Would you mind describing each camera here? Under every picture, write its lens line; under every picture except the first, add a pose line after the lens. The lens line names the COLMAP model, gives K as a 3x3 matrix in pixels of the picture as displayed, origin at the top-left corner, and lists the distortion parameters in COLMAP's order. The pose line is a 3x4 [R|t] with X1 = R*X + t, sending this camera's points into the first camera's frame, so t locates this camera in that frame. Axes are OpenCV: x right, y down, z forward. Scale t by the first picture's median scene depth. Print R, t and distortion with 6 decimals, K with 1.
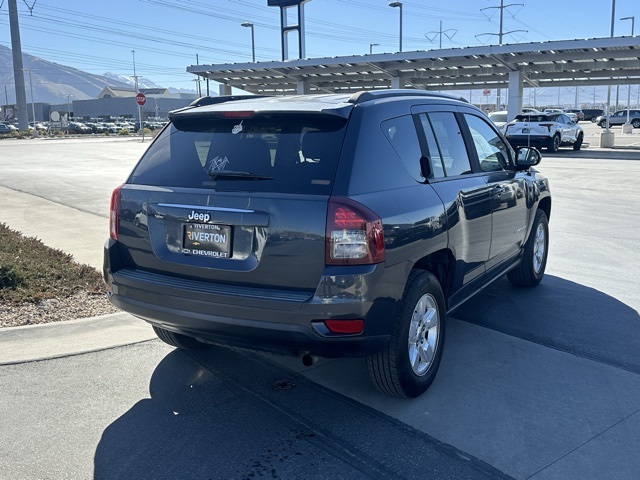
lens RADIAL K [[660.8, 0, 313.1], [0, 660.8, 242.2], [0, 0, 1]] dist [0.056497, 0.000000]
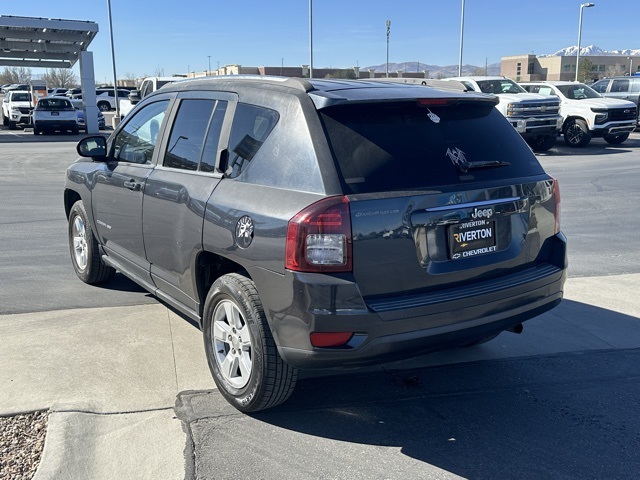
lens RADIAL K [[660.8, 0, 313.2], [0, 660.8, 240.2], [0, 0, 1]] dist [0.056497, 0.000000]
pose [[0.412437, -0.180370, 0.892951, -0.121220], [0.158505, 0.979460, 0.124634, -0.016995], [-0.897091, 0.090134, 0.432555, 0.089205]]
